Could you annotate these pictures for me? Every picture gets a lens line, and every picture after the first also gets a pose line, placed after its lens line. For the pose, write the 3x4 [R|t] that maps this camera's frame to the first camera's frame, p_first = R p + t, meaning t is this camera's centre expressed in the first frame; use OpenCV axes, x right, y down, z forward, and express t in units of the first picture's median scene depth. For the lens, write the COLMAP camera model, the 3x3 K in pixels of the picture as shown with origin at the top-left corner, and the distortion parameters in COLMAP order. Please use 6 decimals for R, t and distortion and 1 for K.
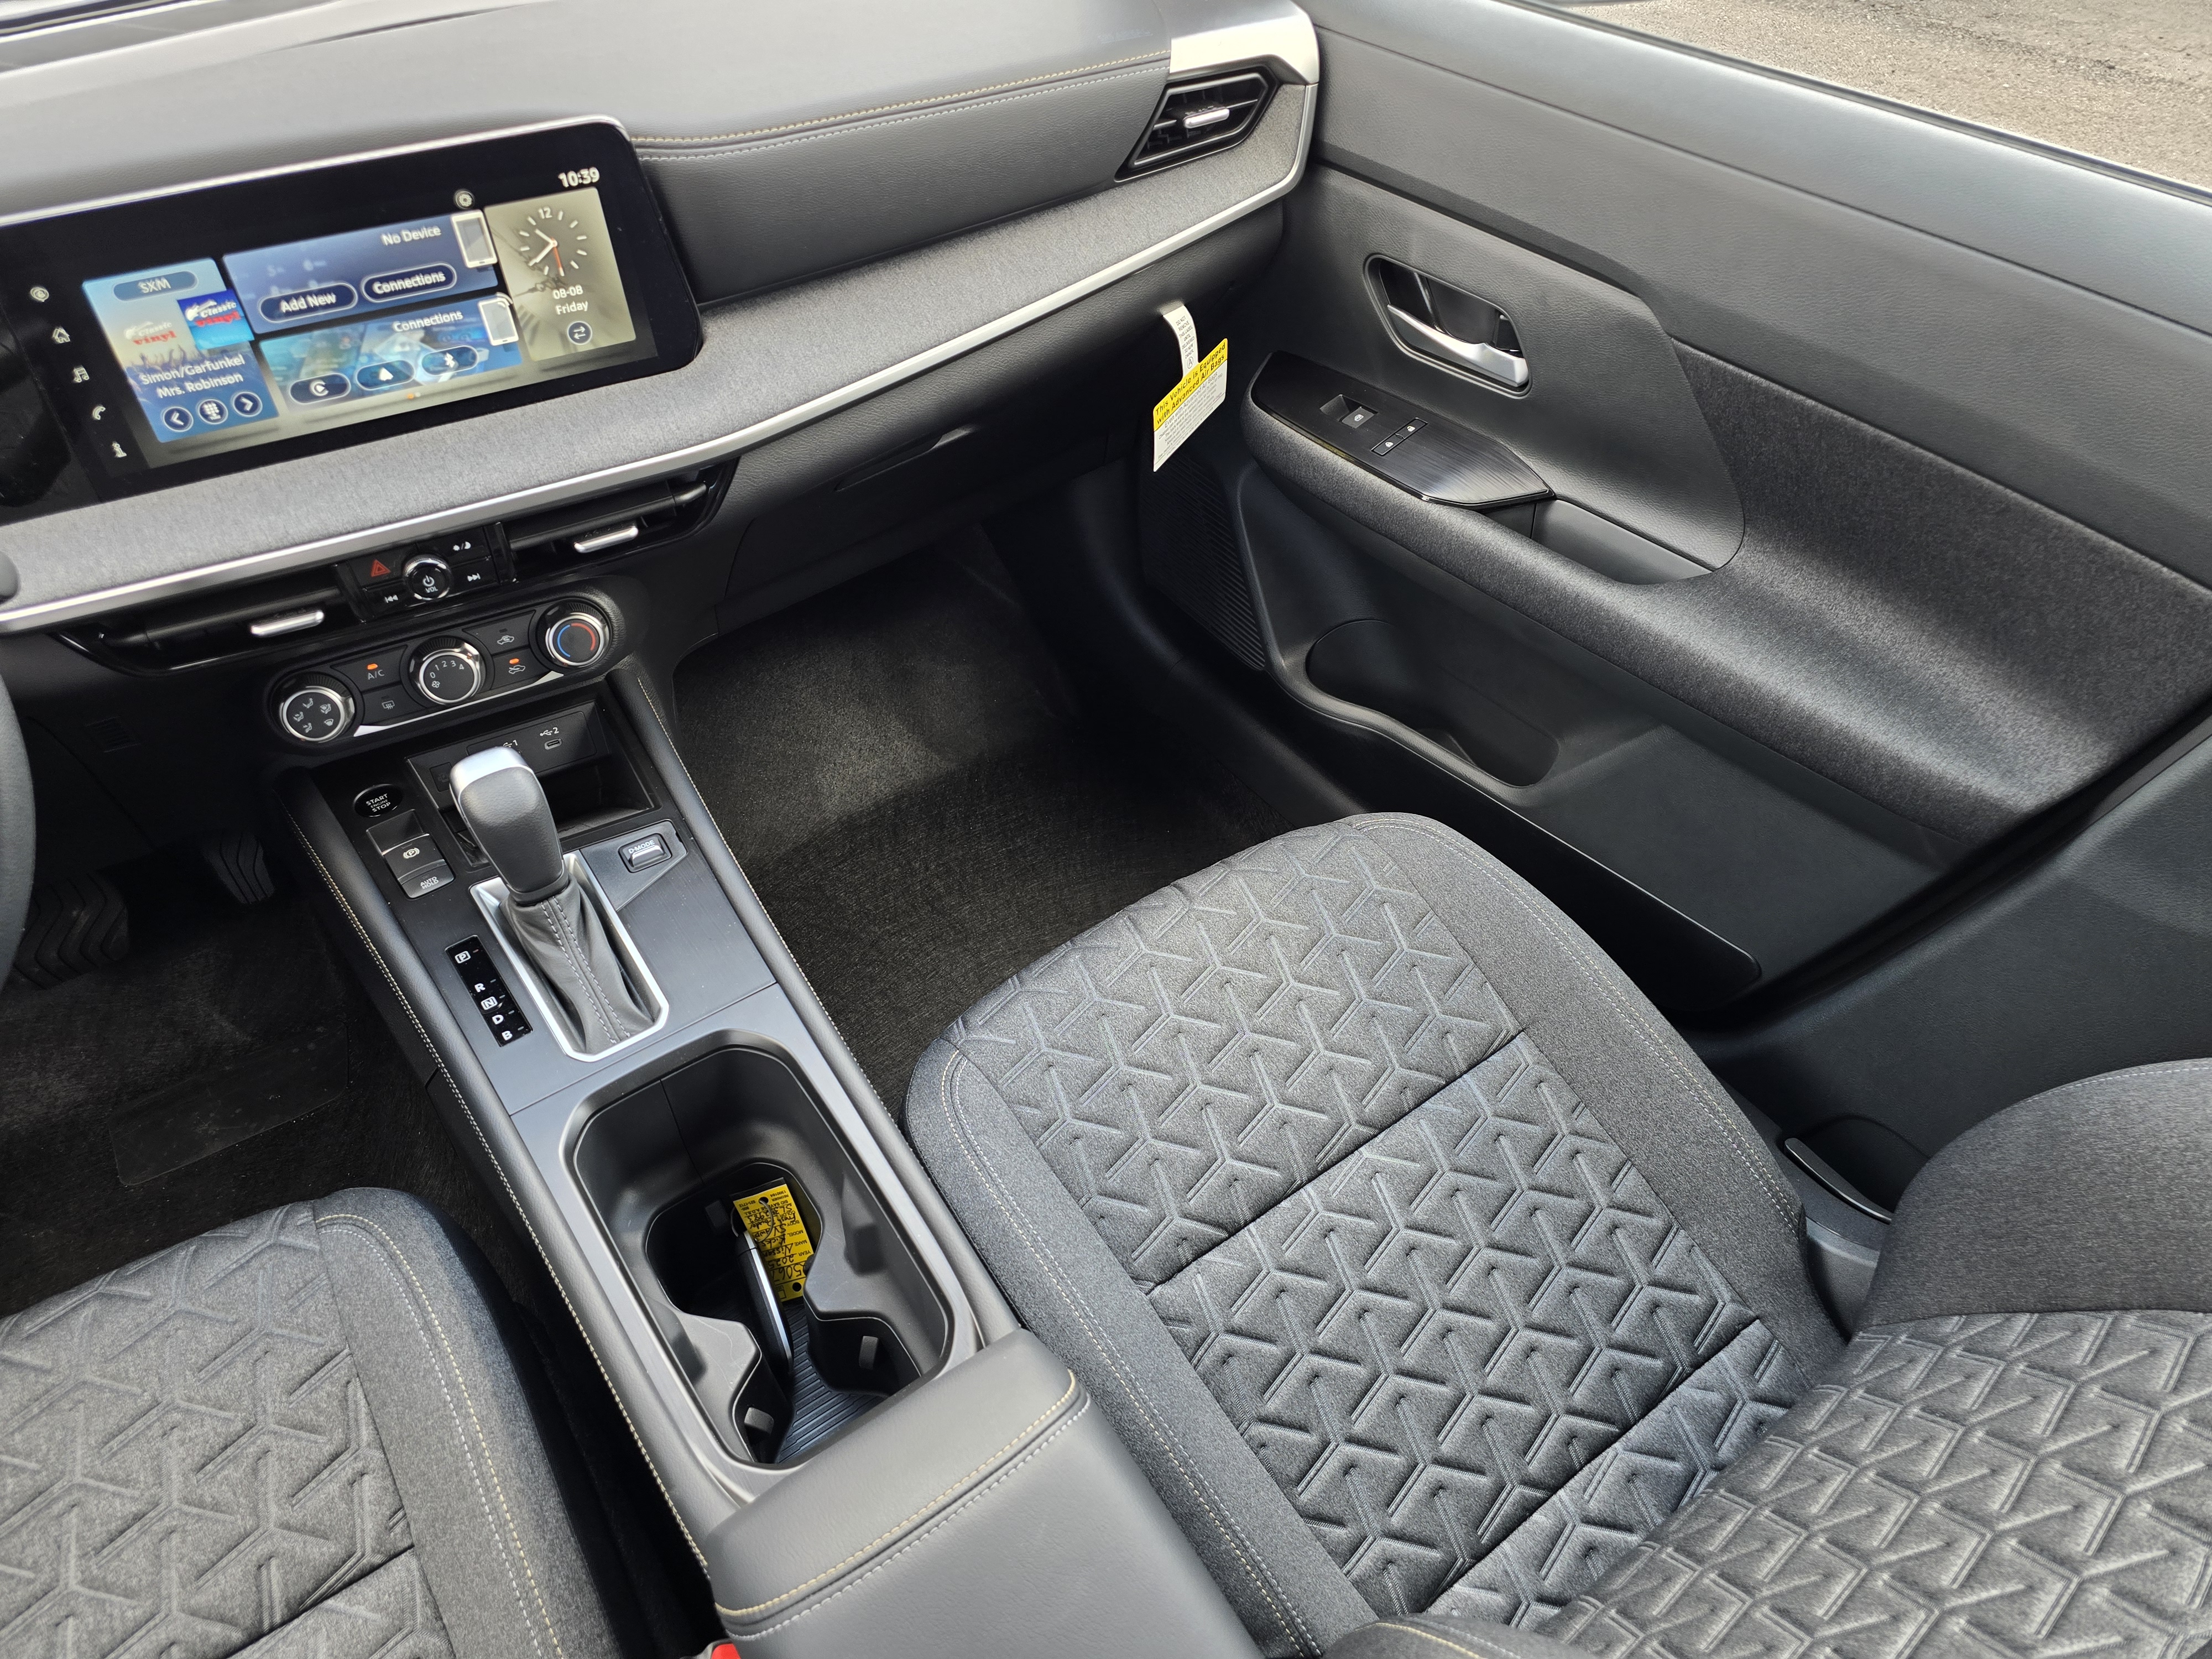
lens RADIAL K [[1510.4, 0, 1114.8], [0, 1510.4, 796.1], [0, 0, 1]] dist [0.049520, -0.053277]
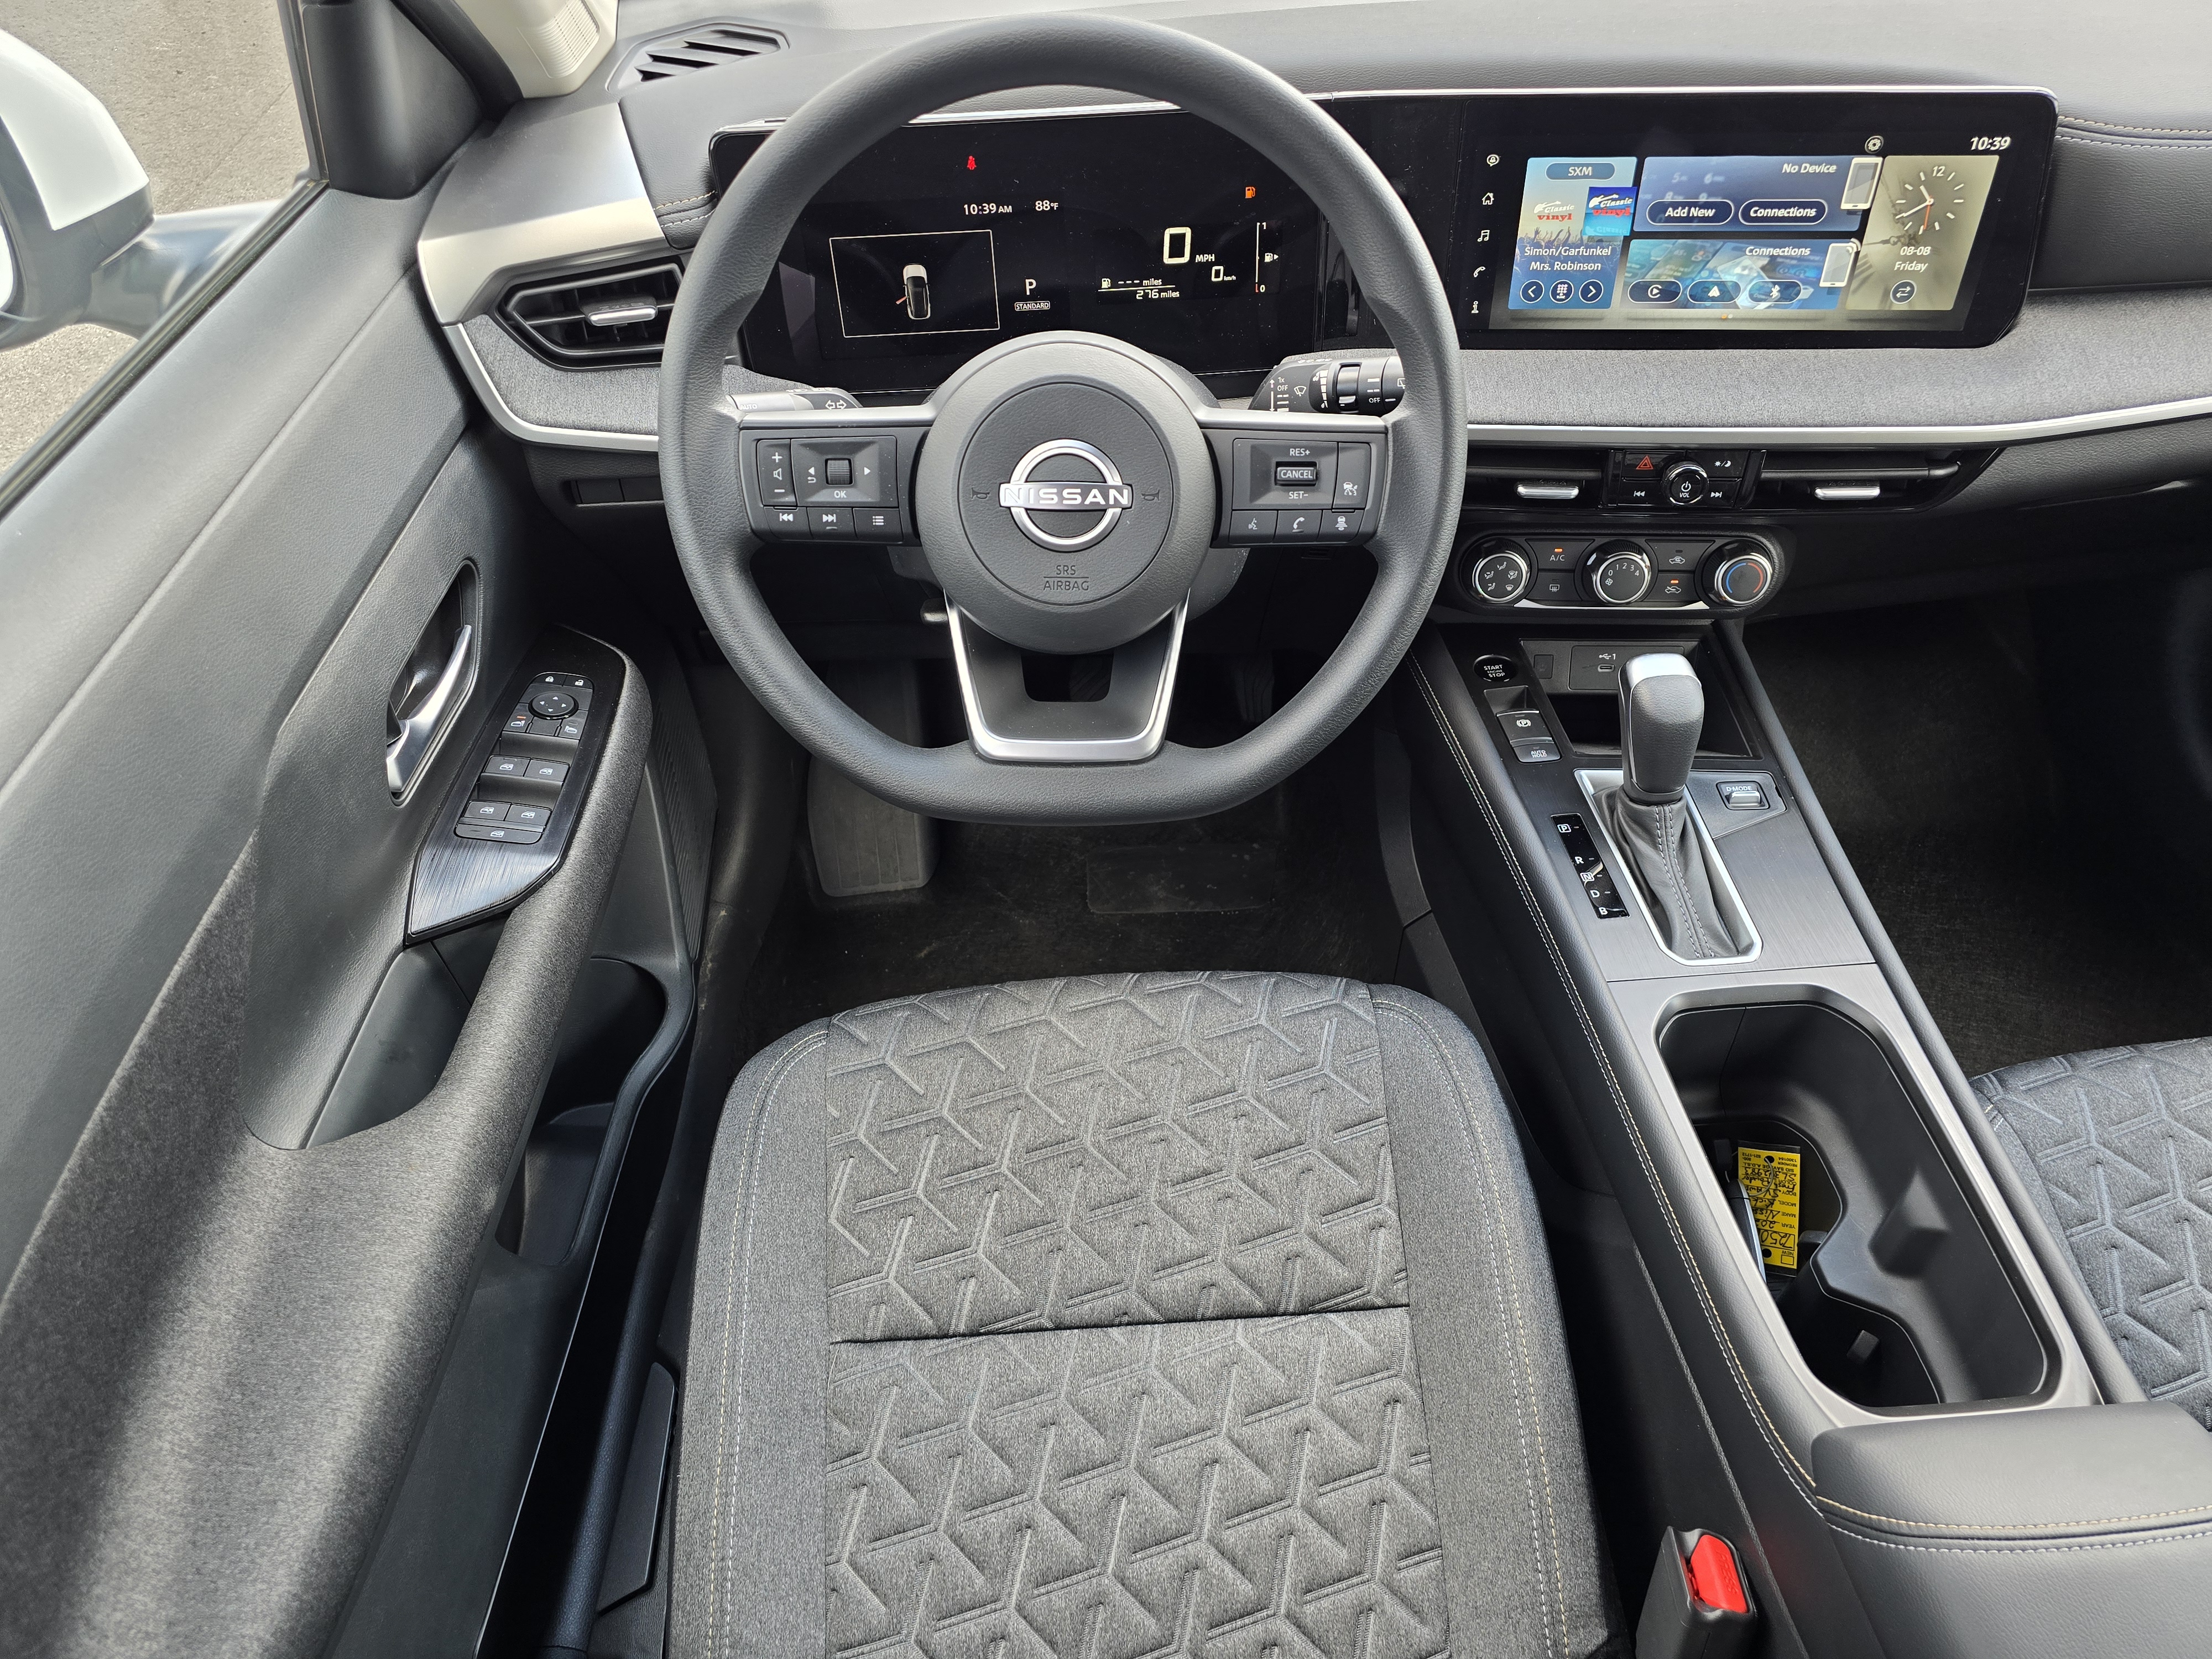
lens RADIAL K [[1510.4, 0, 1114.8], [0, 1510.4, 796.1], [0, 0, 1]] dist [0.049520, -0.053277]
pose [[0.854292, 0.341808, -0.391603, -0.289339], [-0.342490, 0.936866, 0.070586, 0.118538], [0.391006, 0.073819, 0.917423, -0.112076]]
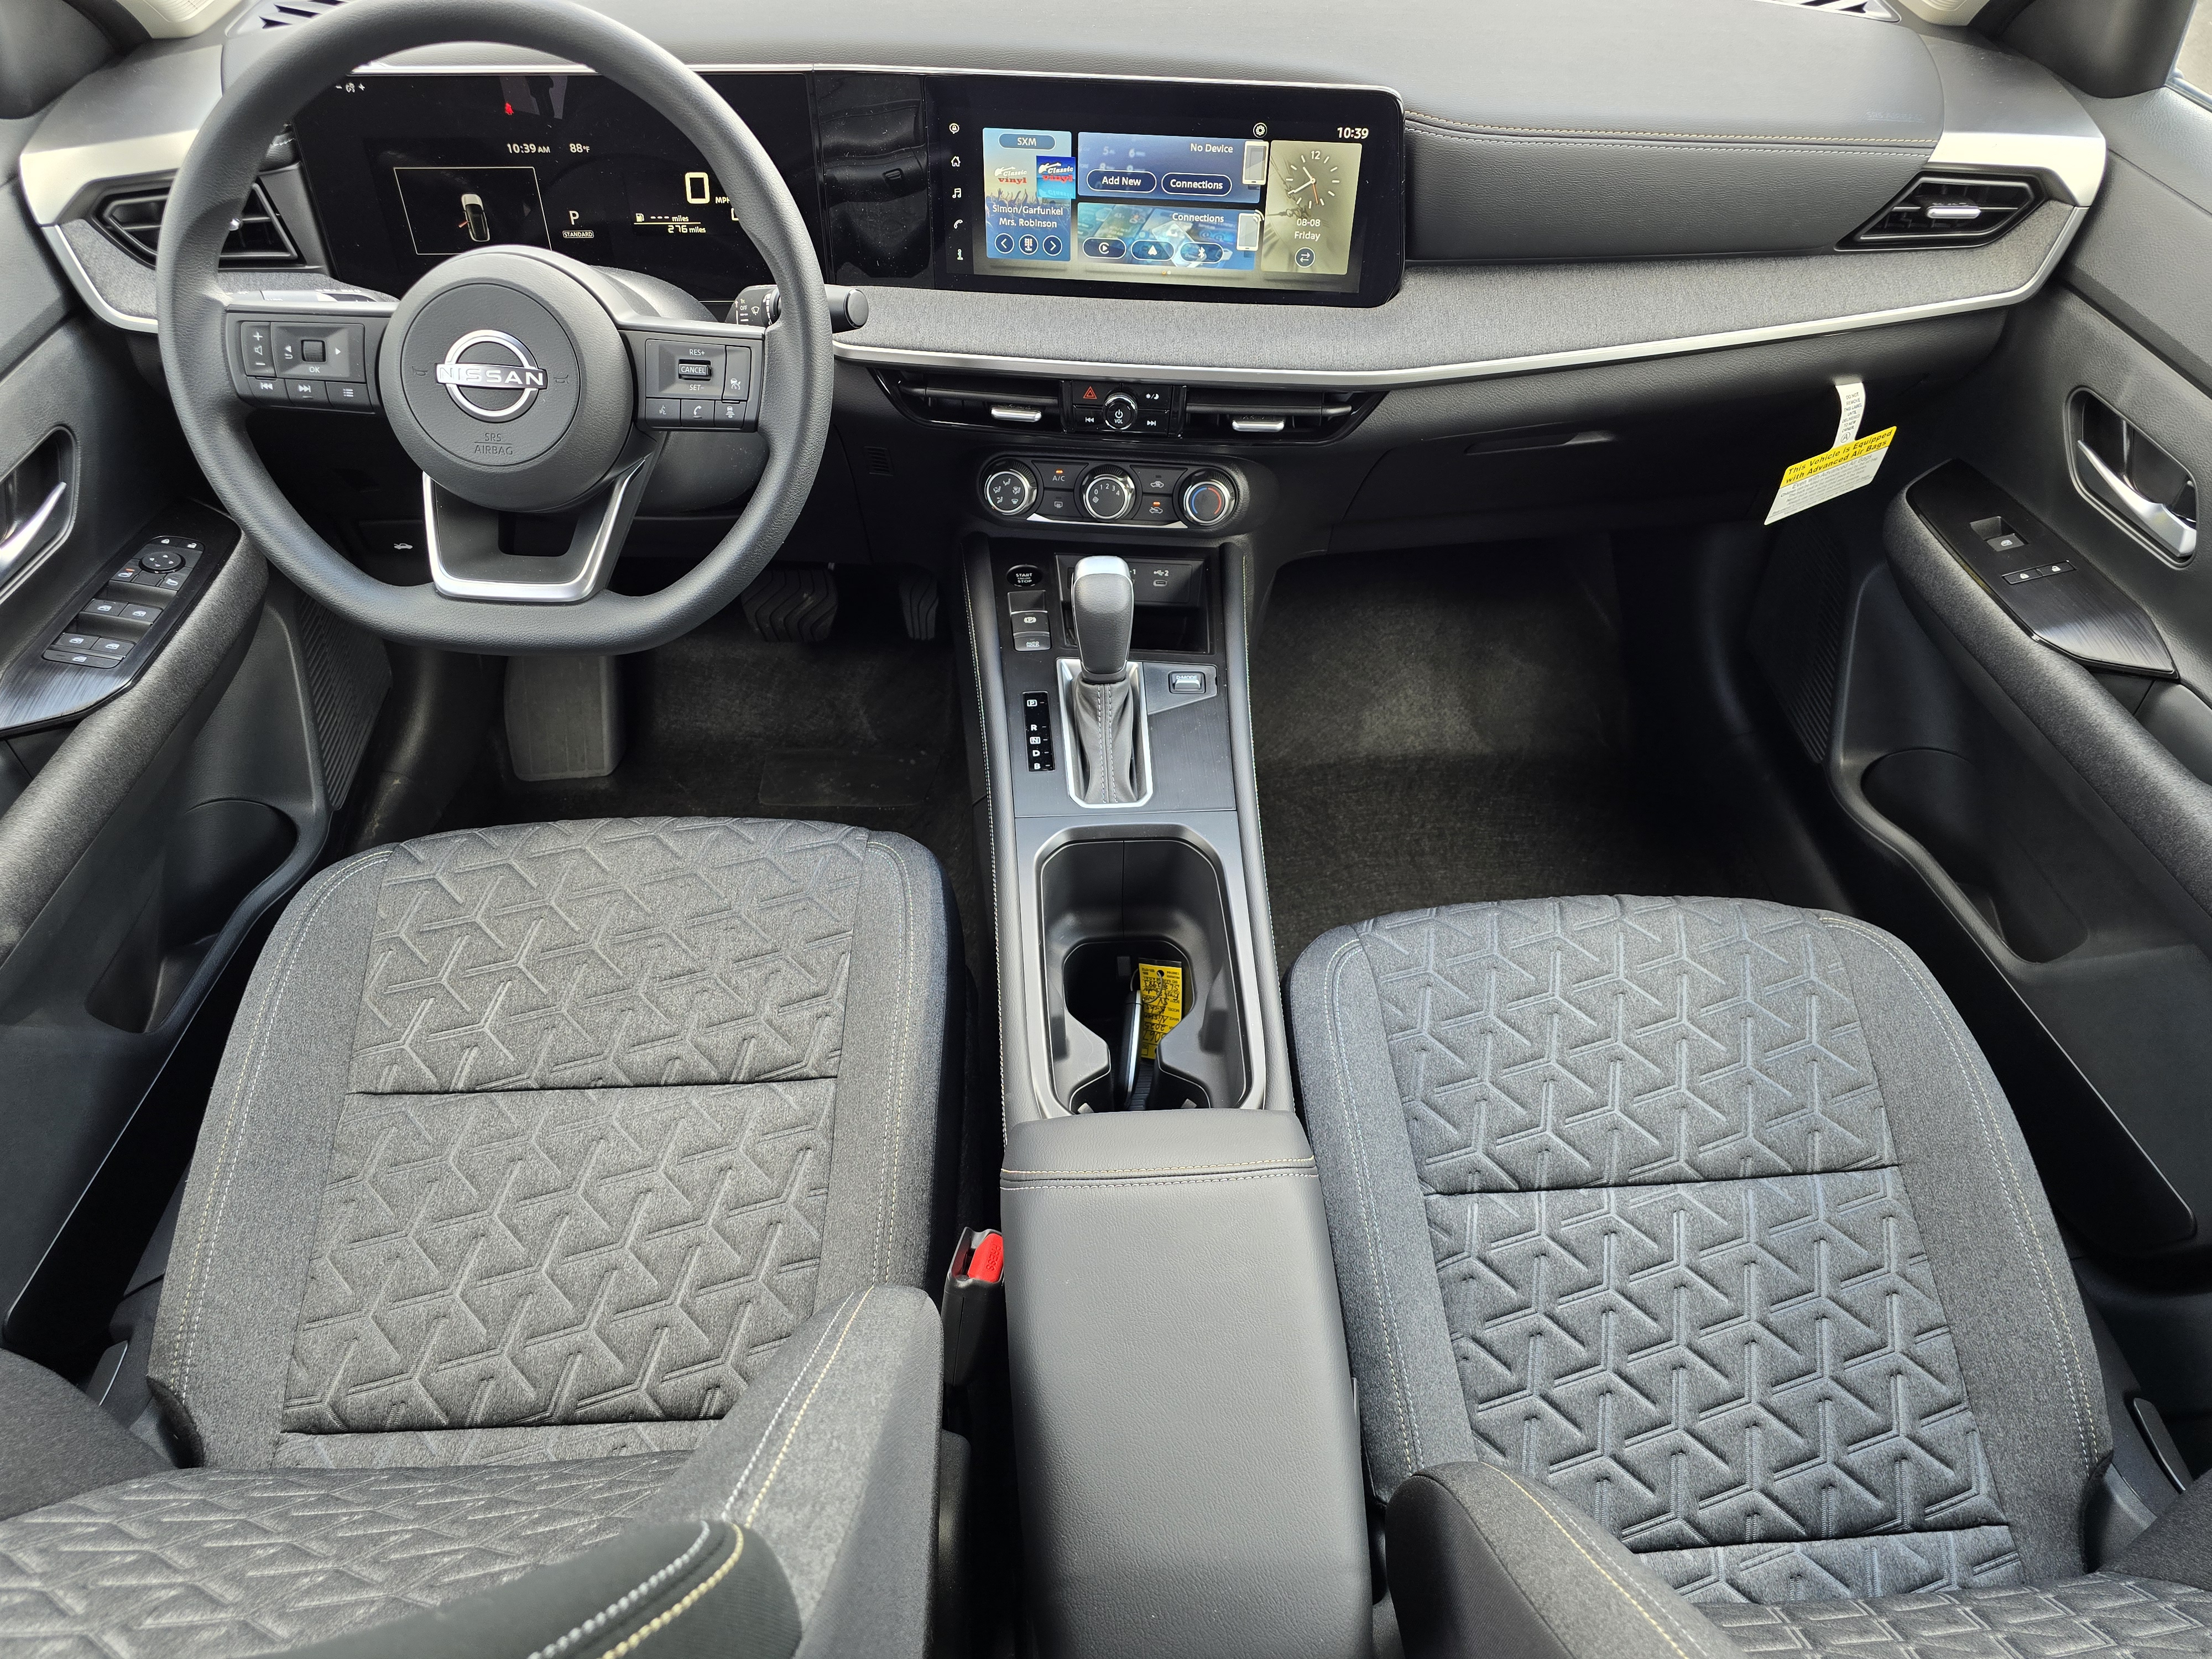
lens RADIAL K [[1507.7, 0, 1096.1], [0, 1507.7, 807.6], [0, 0, 1]] dist [0.058608, -0.069710]
pose [[0.848485, 0.378898, -0.369472, 0.120229], [-0.377927, 0.922530, 0.078166, 0.068002], [0.370466, 0.073311, 0.925949, -0.148447]]
